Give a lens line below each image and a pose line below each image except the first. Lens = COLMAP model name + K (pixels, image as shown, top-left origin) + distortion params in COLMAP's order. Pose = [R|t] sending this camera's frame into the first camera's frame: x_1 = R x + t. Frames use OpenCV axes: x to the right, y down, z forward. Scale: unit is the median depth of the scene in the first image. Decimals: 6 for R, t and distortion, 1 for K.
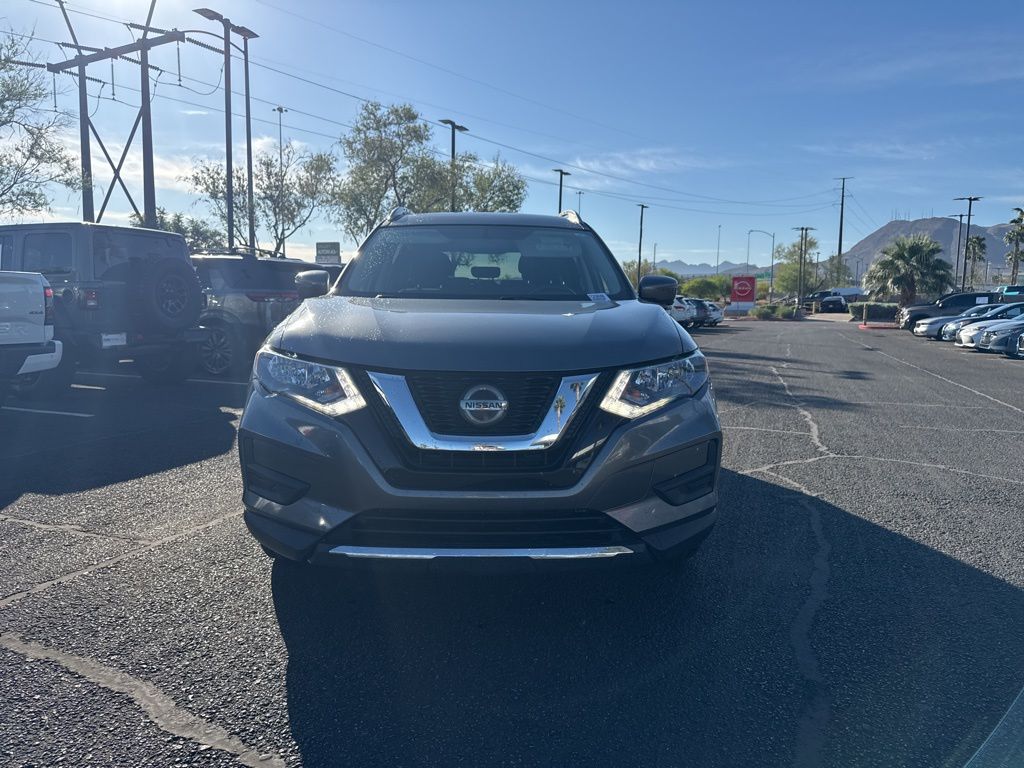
lens RADIAL K [[722.8, 0, 512.8], [0, 722.8, 390.0], [0, 0, 1]] dist [0.060638, -0.085124]
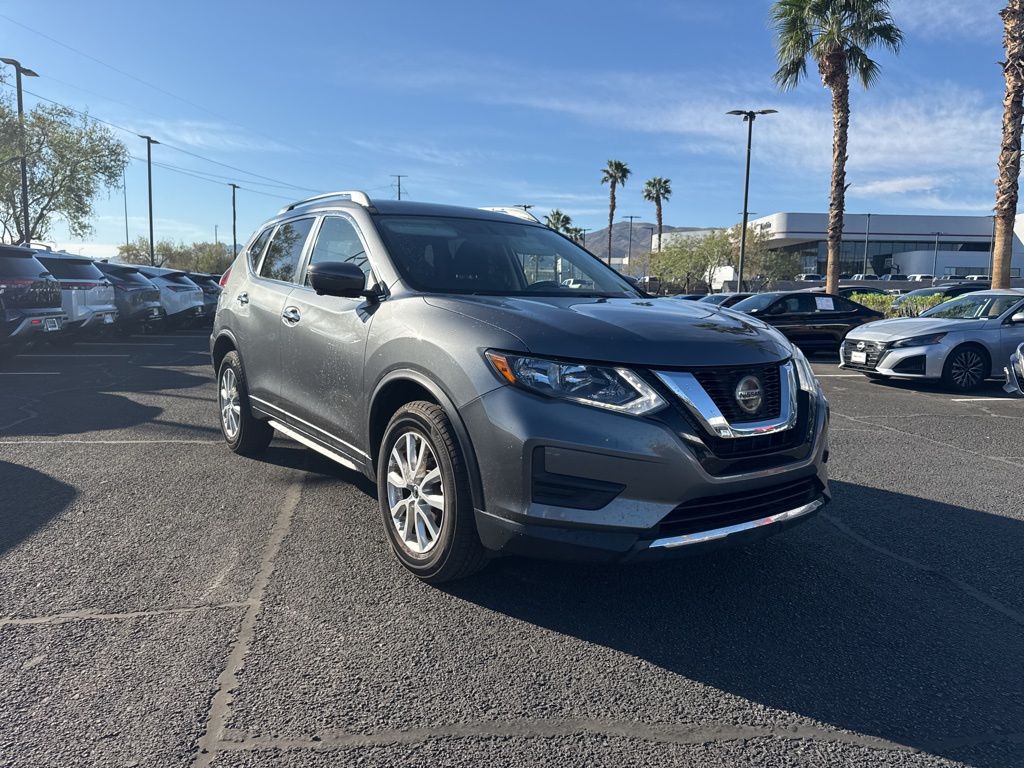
lens RADIAL K [[725.8, 0, 512.0], [0, 725.8, 395.8], [0, 0, 1]] dist [0.038814, -0.047460]
pose [[0.827251, -0.073314, 0.557028, -0.064681], [0.058927, 0.997303, 0.043748, -0.003156], [-0.558733, -0.003367, 0.829341, 0.016973]]
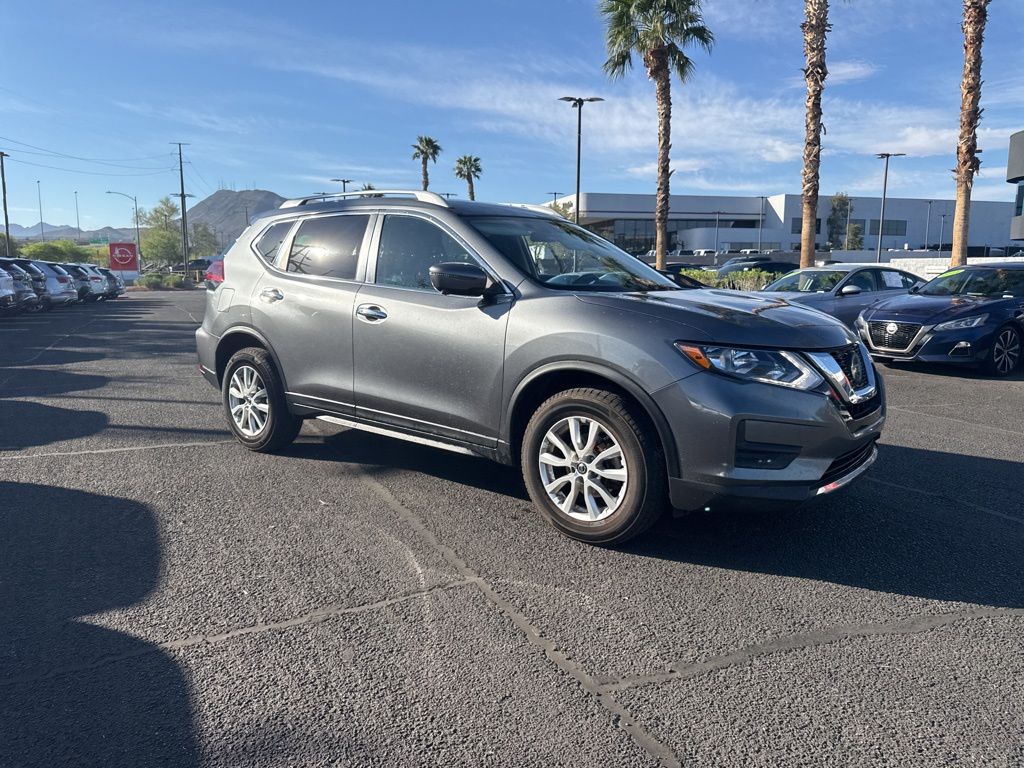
lens RADIAL K [[722.8, 0, 512.8], [0, 722.8, 390.0], [0, 0, 1]] dist [0.060638, -0.085124]
pose [[0.649960, -0.131114, 0.748573, -0.103032], [0.097155, 0.991258, 0.089264, -0.008548], [-0.753732, 0.014710, 0.657017, 0.036969]]
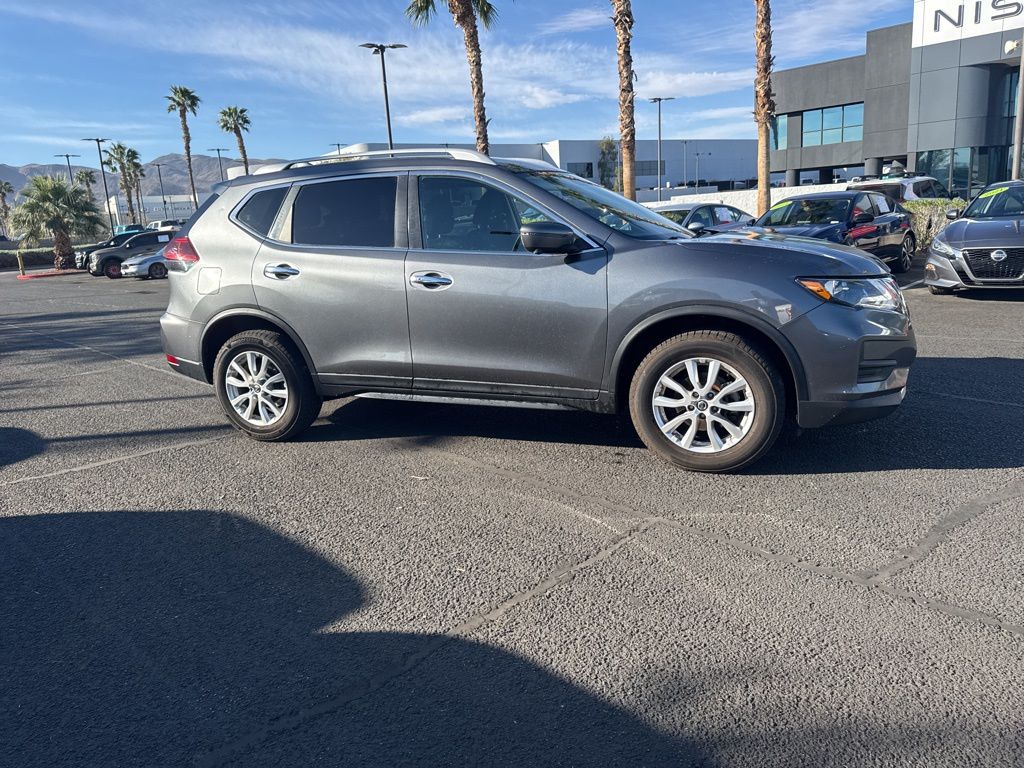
lens RADIAL K [[722.8, 0, 512.8], [0, 722.8, 390.0], [0, 0, 1]] dist [0.060638, -0.085124]
pose [[0.396928, -0.245934, 0.884288, -0.128052], [0.176921, 0.965867, 0.189208, -0.015194], [-0.900637, 0.081347, 0.426890, 0.072322]]
